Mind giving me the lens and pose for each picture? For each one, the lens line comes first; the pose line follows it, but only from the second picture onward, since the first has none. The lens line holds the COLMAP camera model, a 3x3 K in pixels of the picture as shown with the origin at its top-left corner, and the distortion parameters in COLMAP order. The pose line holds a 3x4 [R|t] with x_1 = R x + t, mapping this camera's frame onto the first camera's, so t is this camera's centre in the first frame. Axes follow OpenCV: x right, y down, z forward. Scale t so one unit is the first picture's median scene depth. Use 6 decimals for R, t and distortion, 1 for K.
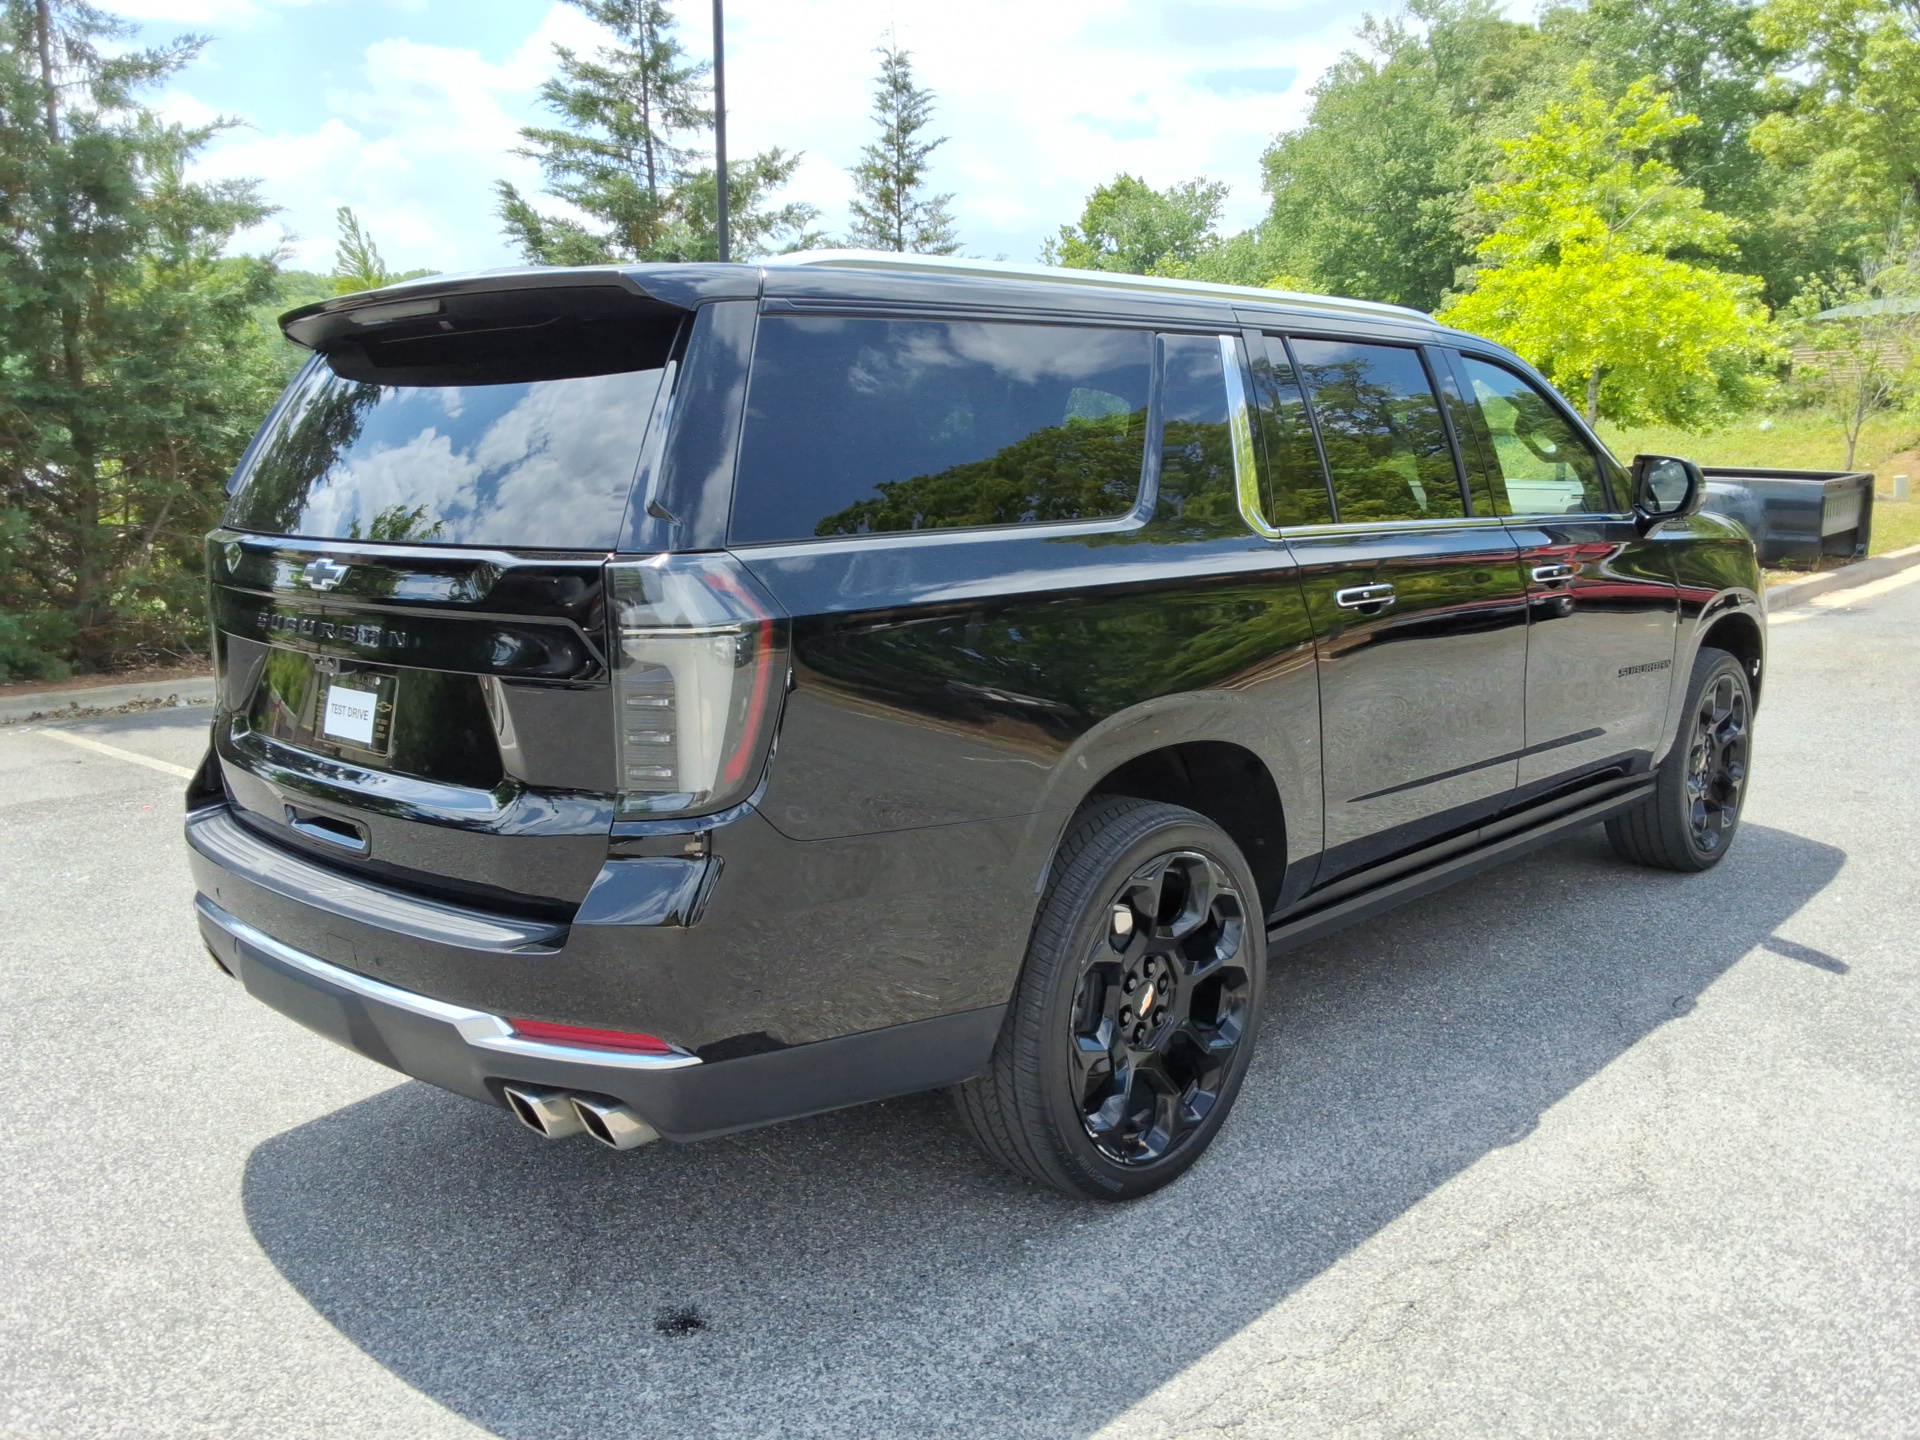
lens RADIAL K [[1562.7, 0, 970.0], [0, 1562.7, 714.4], [0, 0, 1]] dist [0.124424, -0.197213]
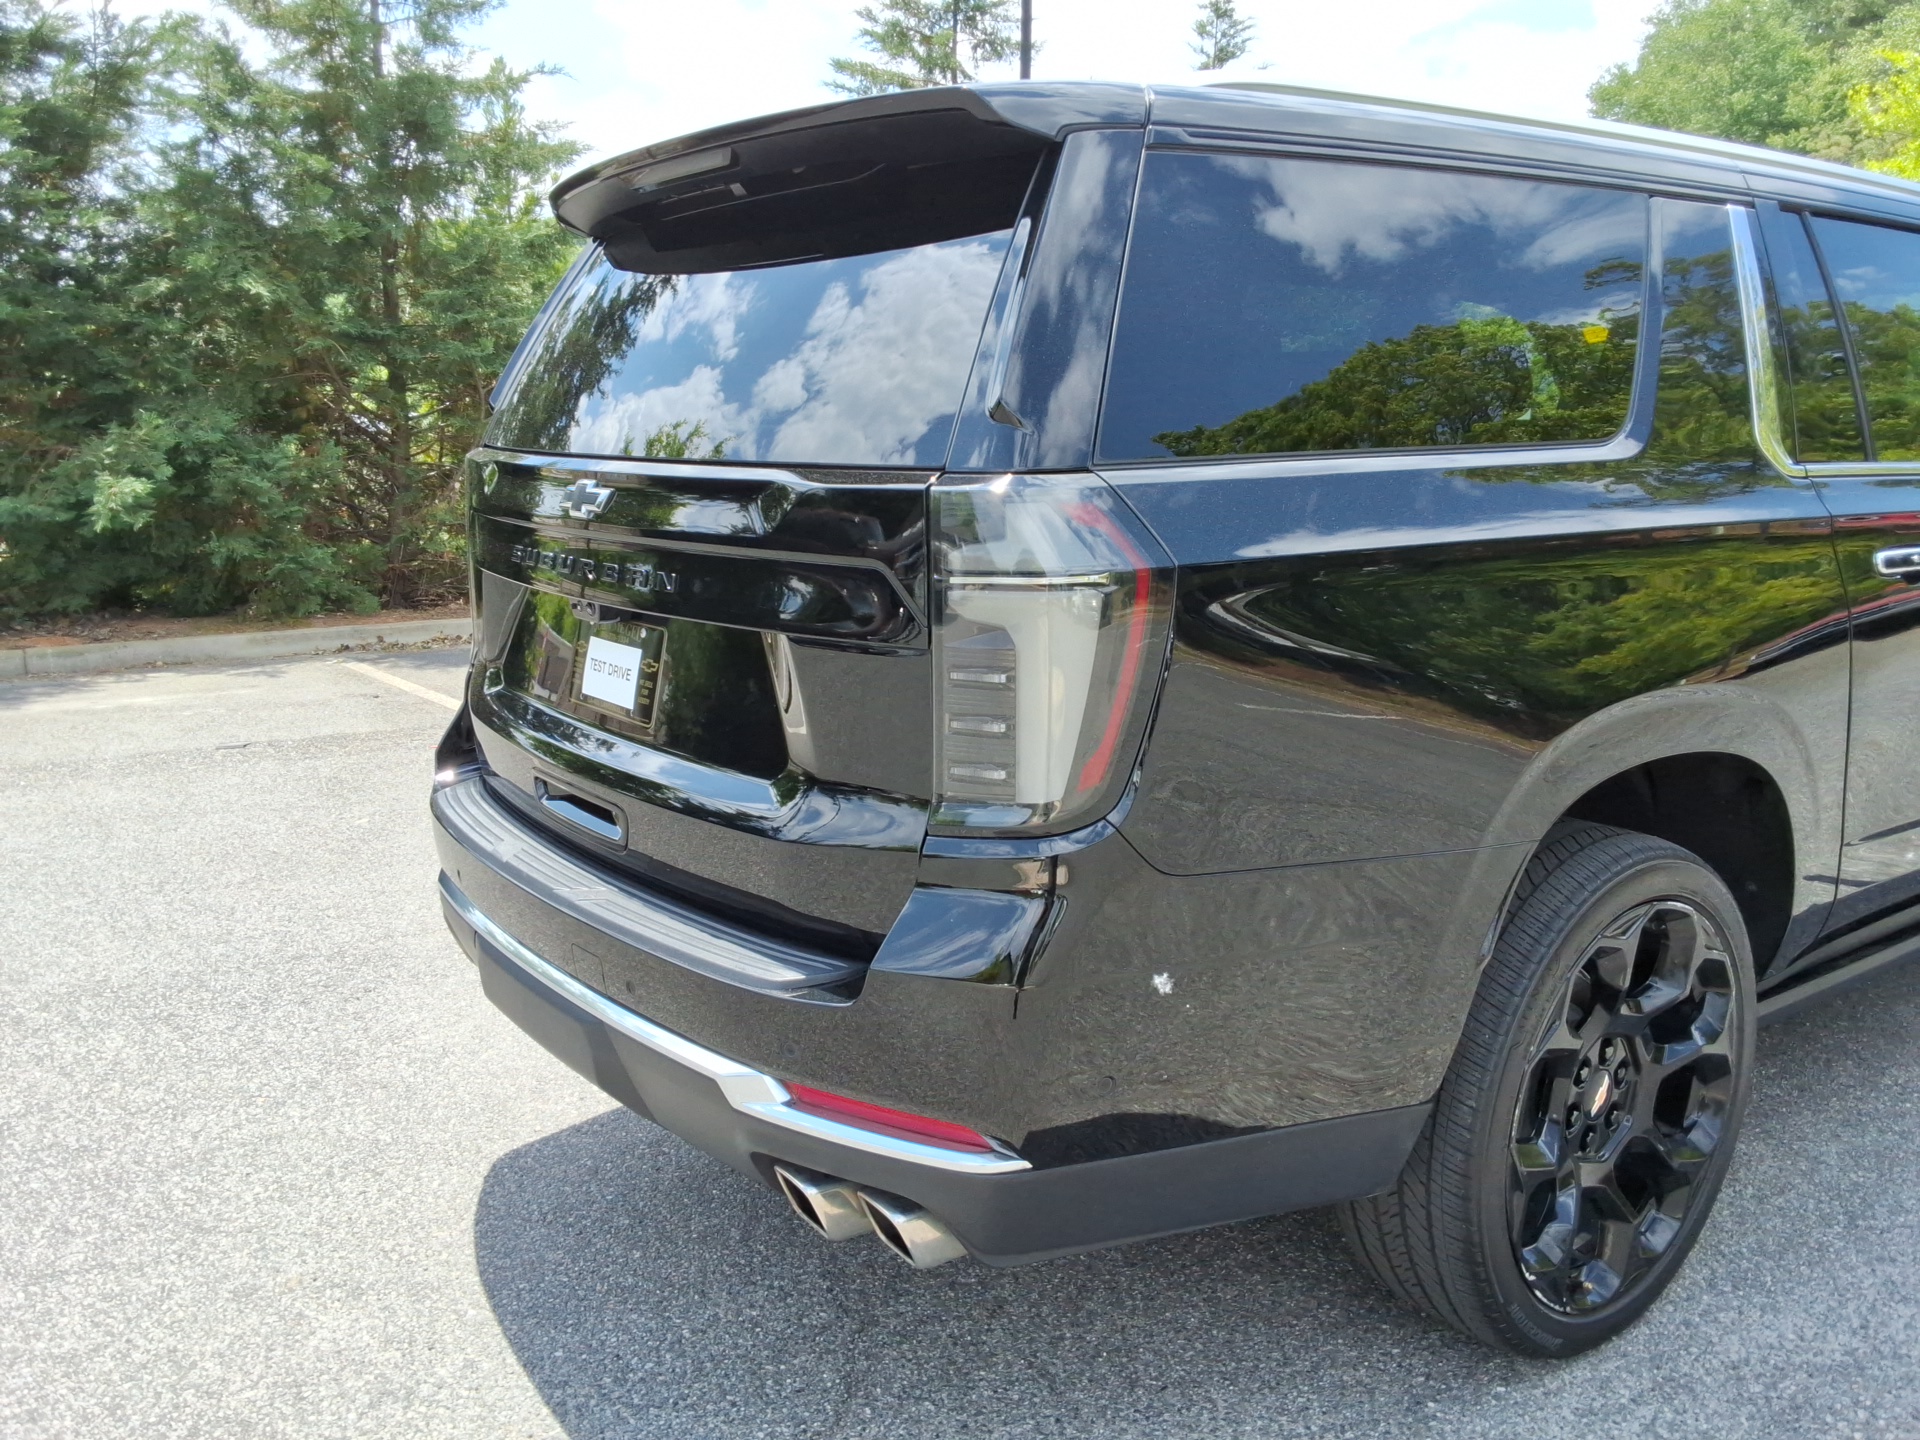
lens RADIAL K [[1562.7, 0, 970.0], [0, 1562.7, 714.4], [0, 0, 1]] dist [0.124424, -0.197213]
pose [[0.984955, 0.045304, -0.166765, -0.066098], [-0.040953, 0.998727, 0.029443, -0.009118], [0.167887, -0.022171, 0.985557, 0.212013]]
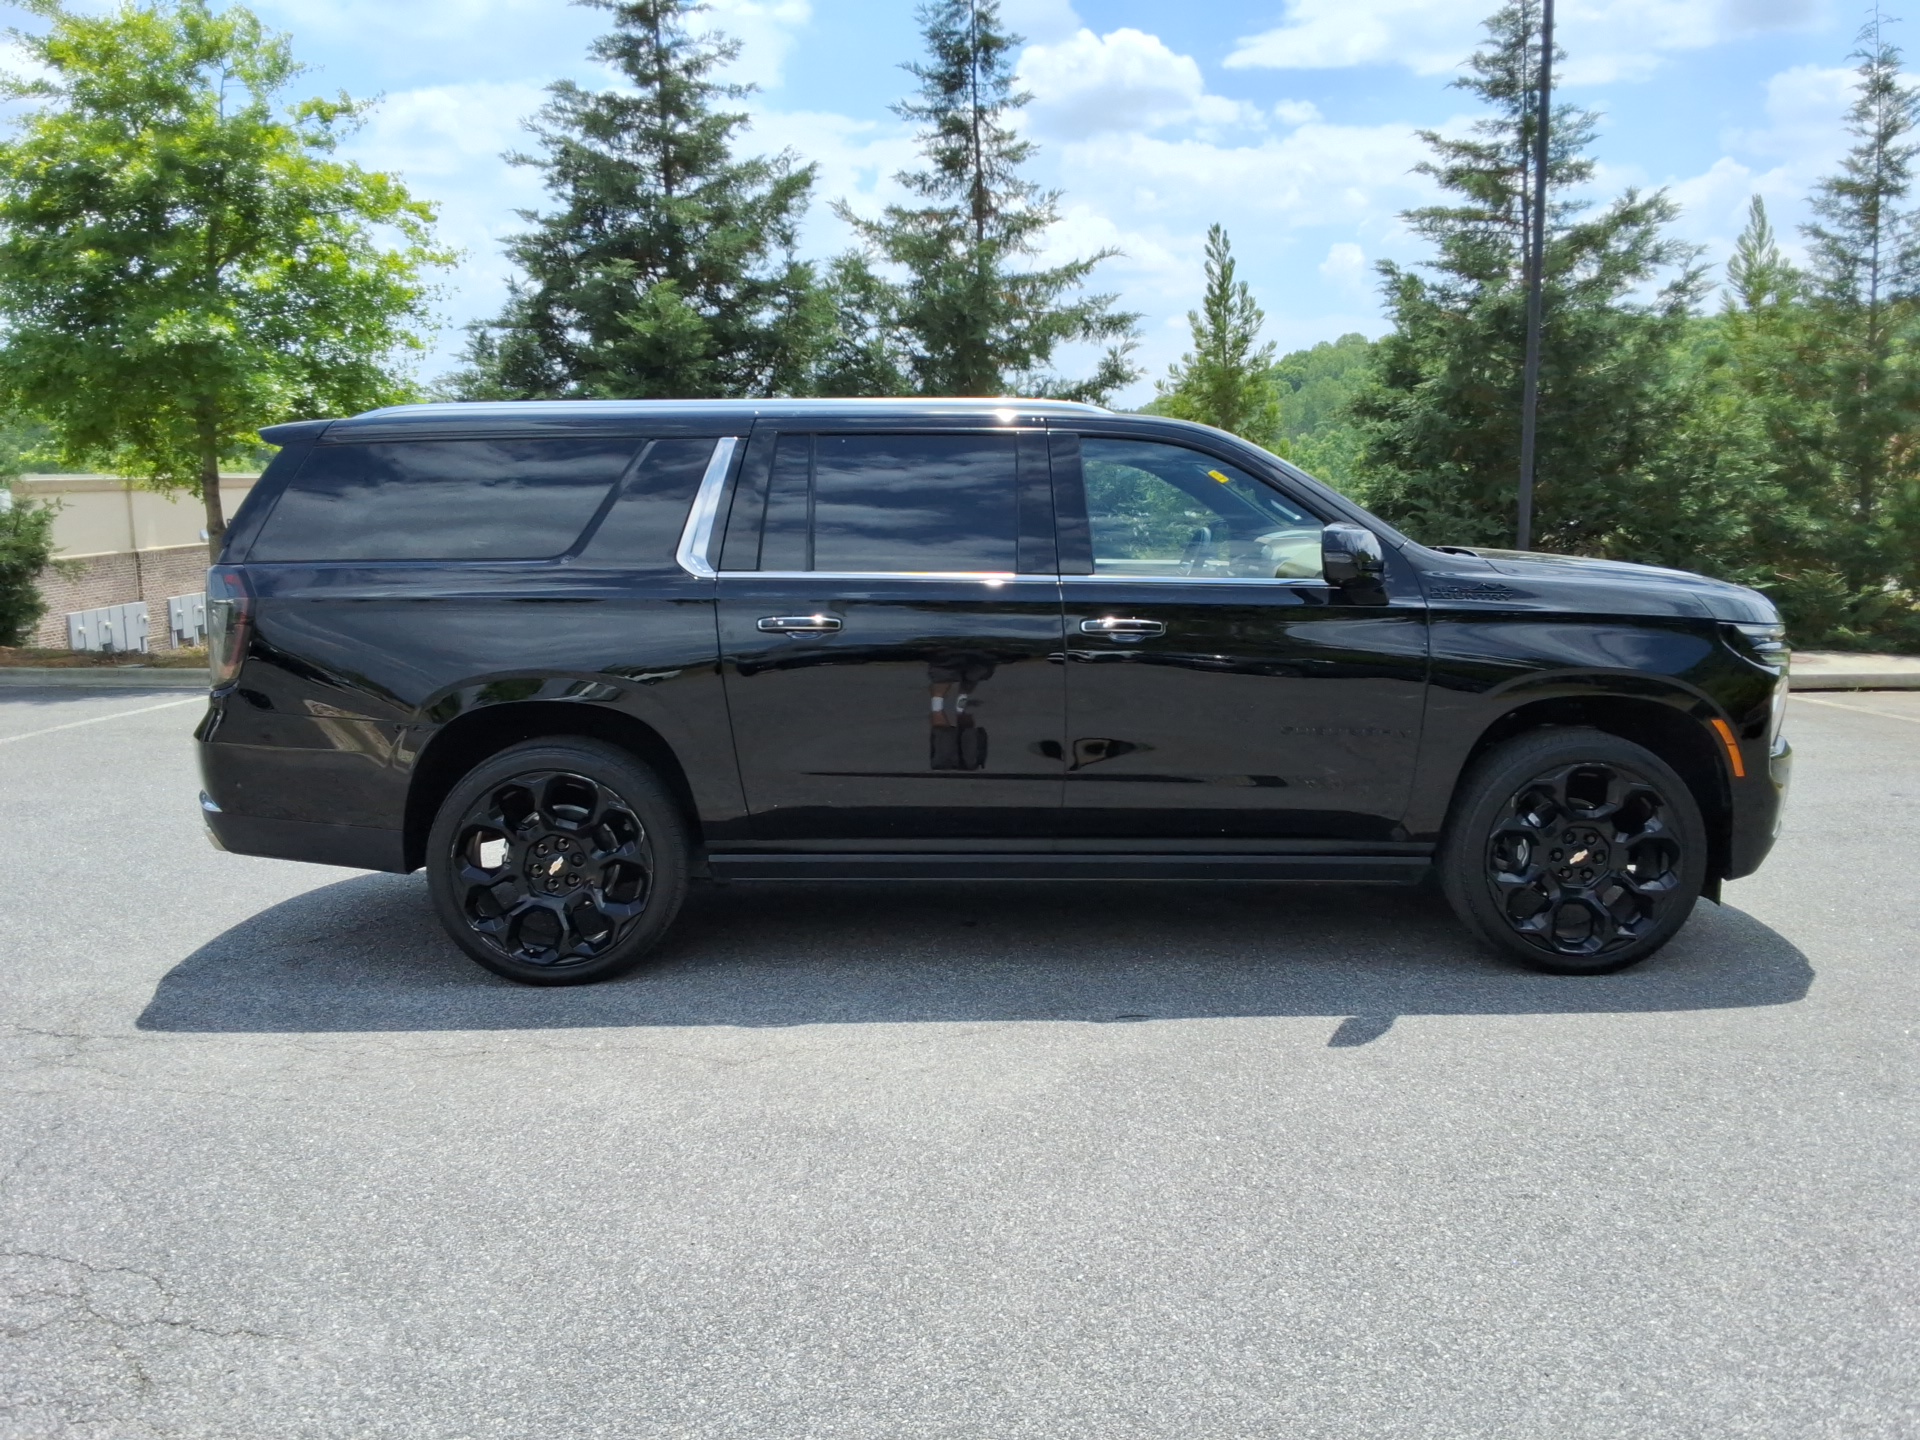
lens RADIAL K [[1562.7, 0, 970.0], [0, 1562.7, 714.4], [0, 0, 1]] dist [0.124424, -0.197213]
pose [[0.678743, 0.095465, -0.728145, 1.551678], [-0.114095, 0.993183, 0.023859, -0.054249], [0.725459, 0.066883, 0.685008, 0.215921]]
